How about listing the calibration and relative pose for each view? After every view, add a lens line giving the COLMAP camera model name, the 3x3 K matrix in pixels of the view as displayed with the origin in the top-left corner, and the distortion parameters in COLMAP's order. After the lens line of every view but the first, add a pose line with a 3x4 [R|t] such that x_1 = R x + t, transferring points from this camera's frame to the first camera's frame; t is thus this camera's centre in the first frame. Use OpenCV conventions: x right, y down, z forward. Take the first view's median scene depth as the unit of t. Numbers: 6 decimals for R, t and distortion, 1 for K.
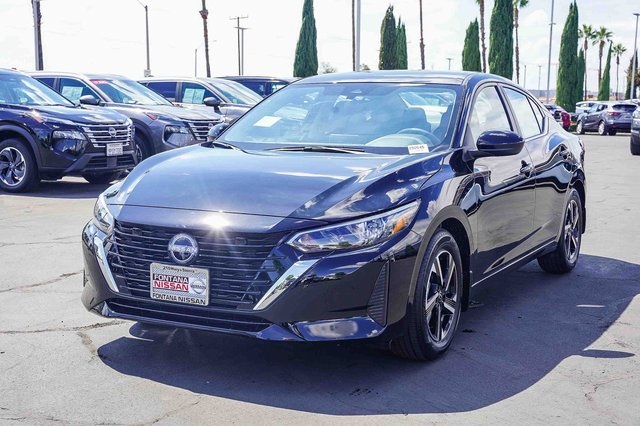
lens RADIAL K [[926.4, 0, 320.0], [0, 926.4, 213.0], [0, 0, 1]] dist [0.095589, 0.096641]
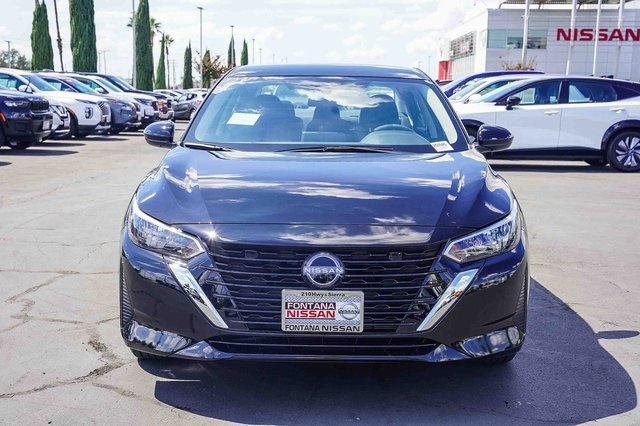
lens RADIAL K [[926.4, 0, 320.0], [0, 926.4, 213.0], [0, 0, 1]] dist [0.095589, 0.096641]
pose [[0.884561, -0.056631, 0.462974, -0.547119], [0.050172, 0.998395, 0.026265, -0.037598], [-0.463718, -0.000005, 0.885983, 0.233838]]
